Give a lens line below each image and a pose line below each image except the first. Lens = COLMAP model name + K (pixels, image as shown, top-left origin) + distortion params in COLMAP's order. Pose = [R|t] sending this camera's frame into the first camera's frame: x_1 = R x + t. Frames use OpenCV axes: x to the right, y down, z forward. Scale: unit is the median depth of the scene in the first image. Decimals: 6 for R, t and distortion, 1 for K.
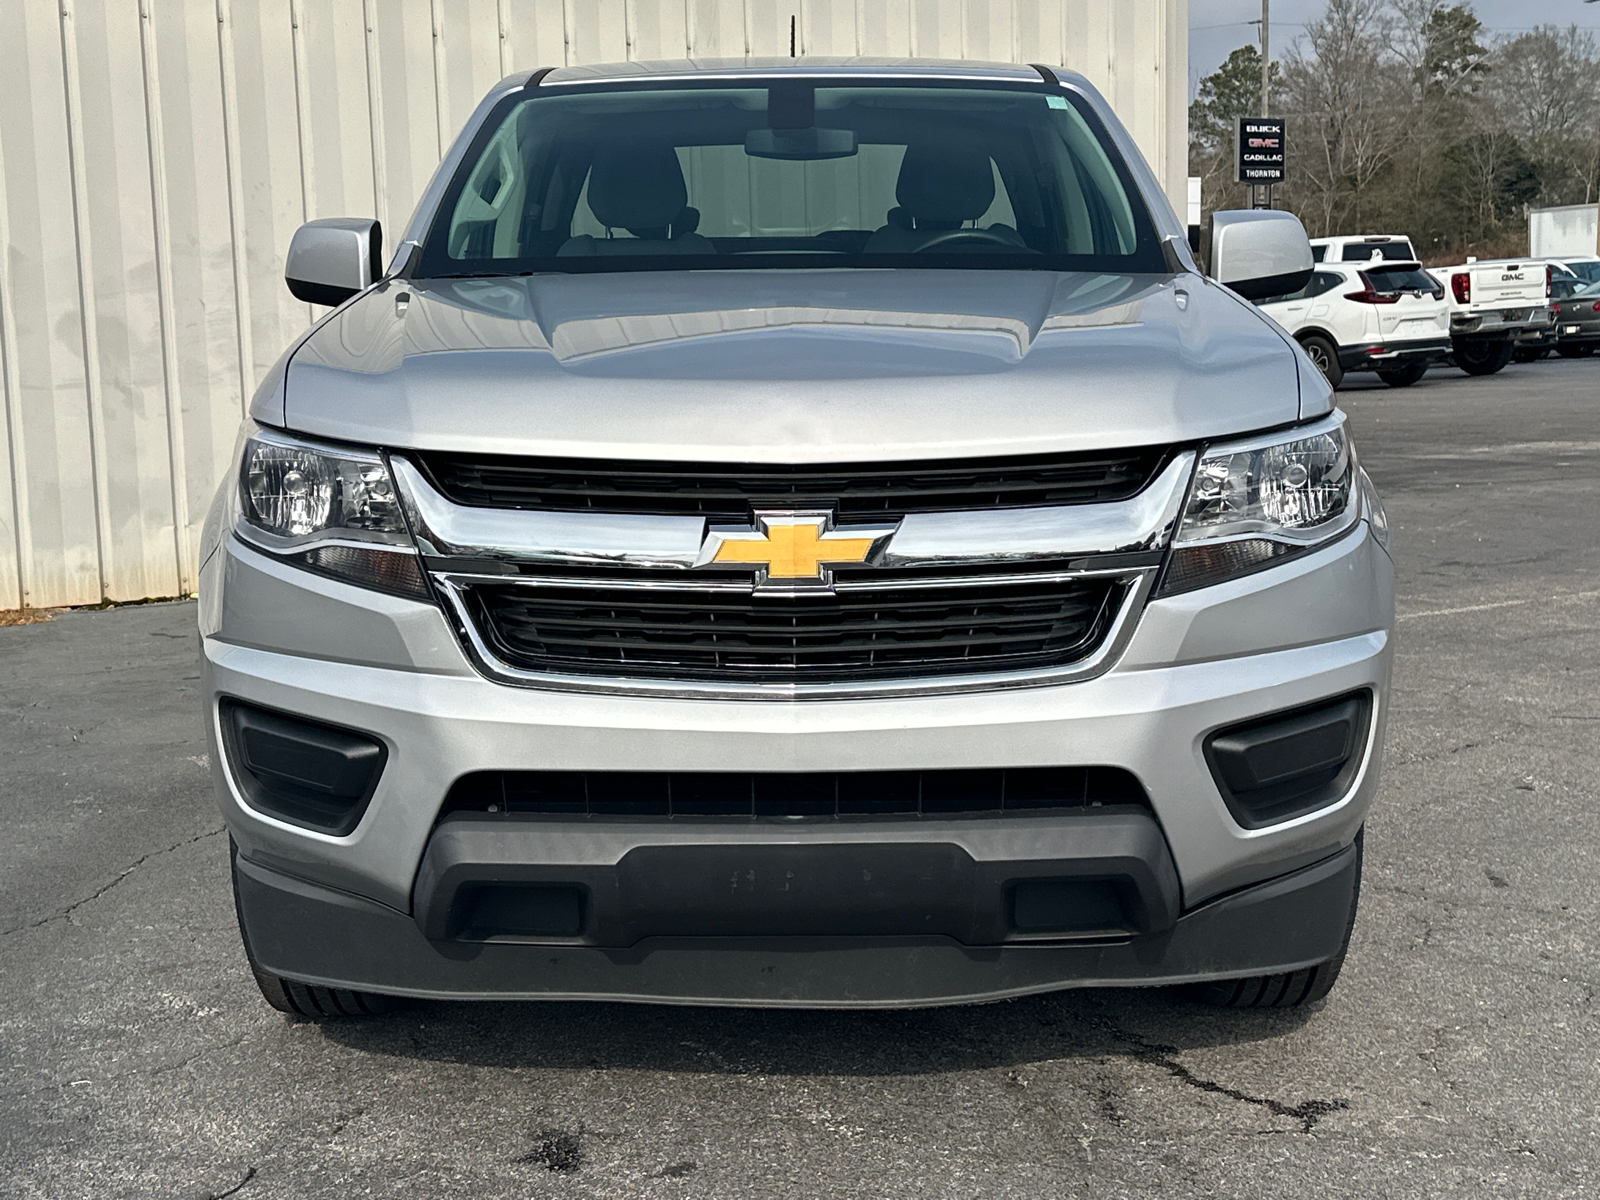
lens RADIAL K [[2228.3, 0, 823.2], [0, 2228.3, 599.6], [0, 0, 1]] dist [0.106672, -0.075541]
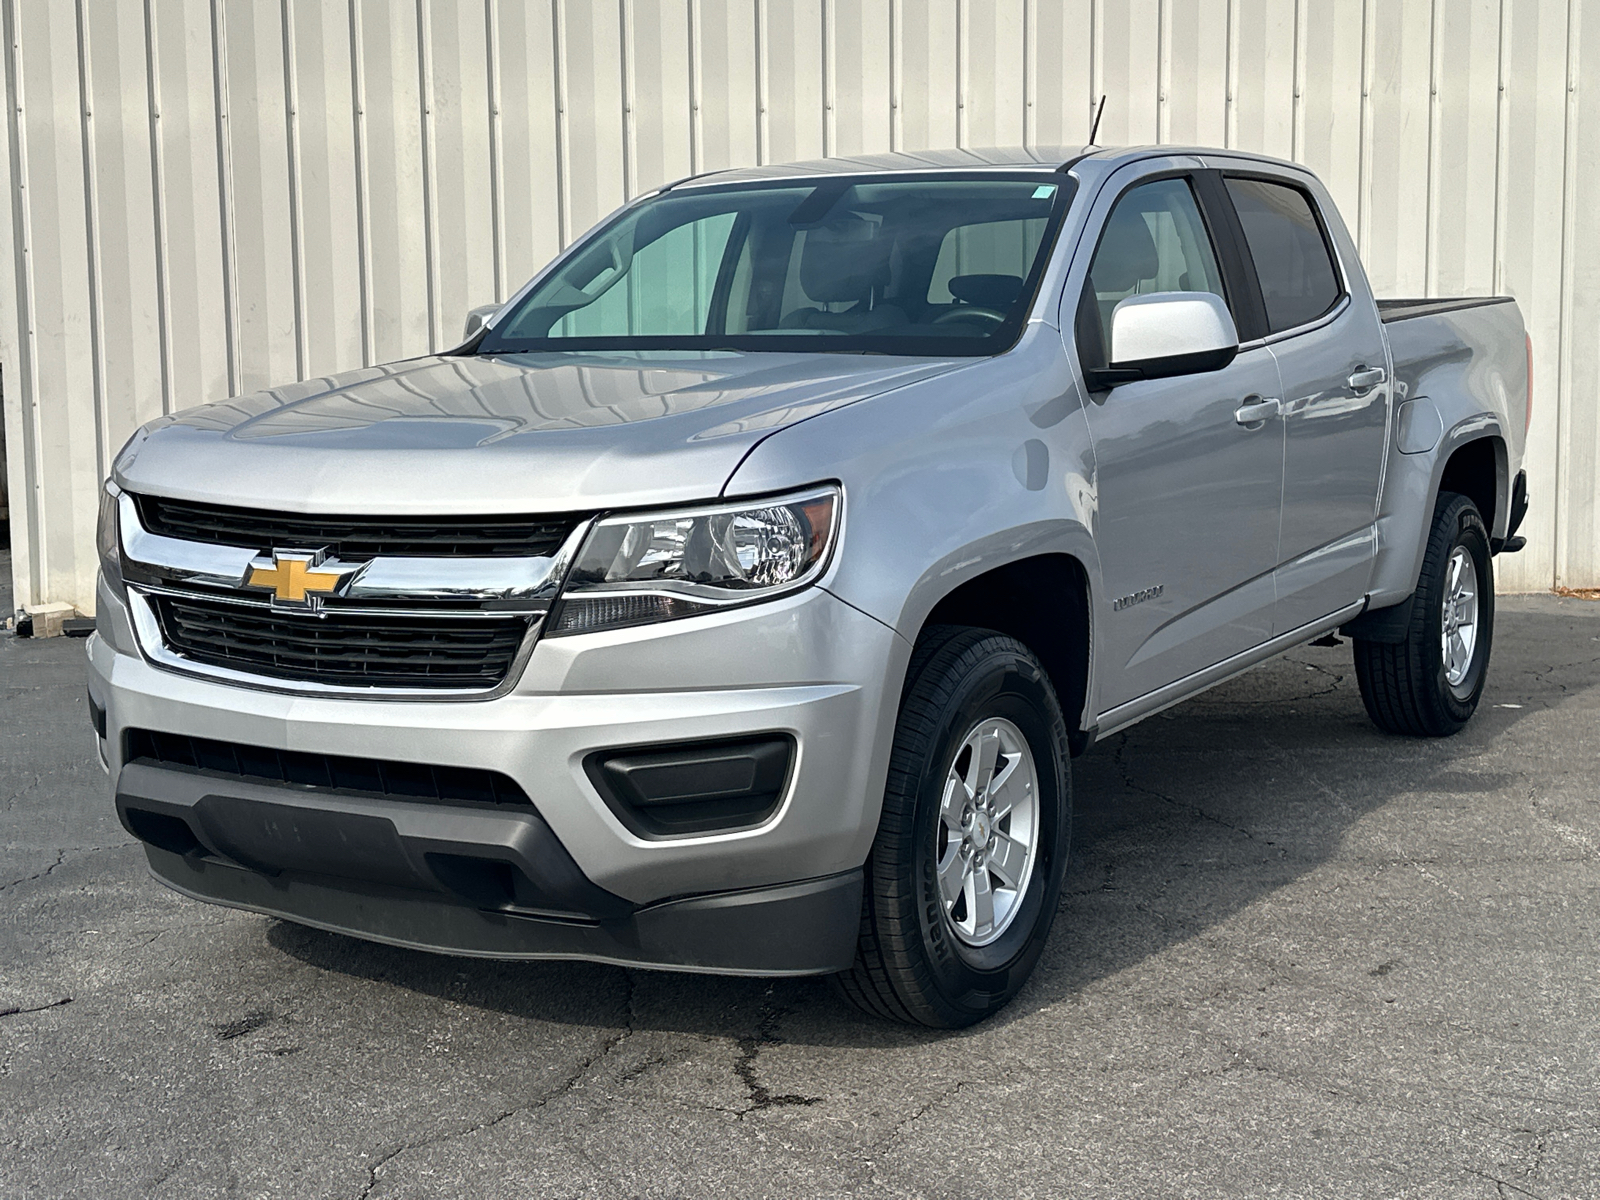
lens RADIAL K [[2228.3, 0, 823.2], [0, 2228.3, 599.6], [0, 0, 1]] dist [0.106672, -0.075541]
pose [[0.855909, 0.065207, -0.512999, 0.898415], [-0.070658, 0.997461, 0.008898, -0.042659], [0.512277, 0.028632, 0.858343, 0.033793]]
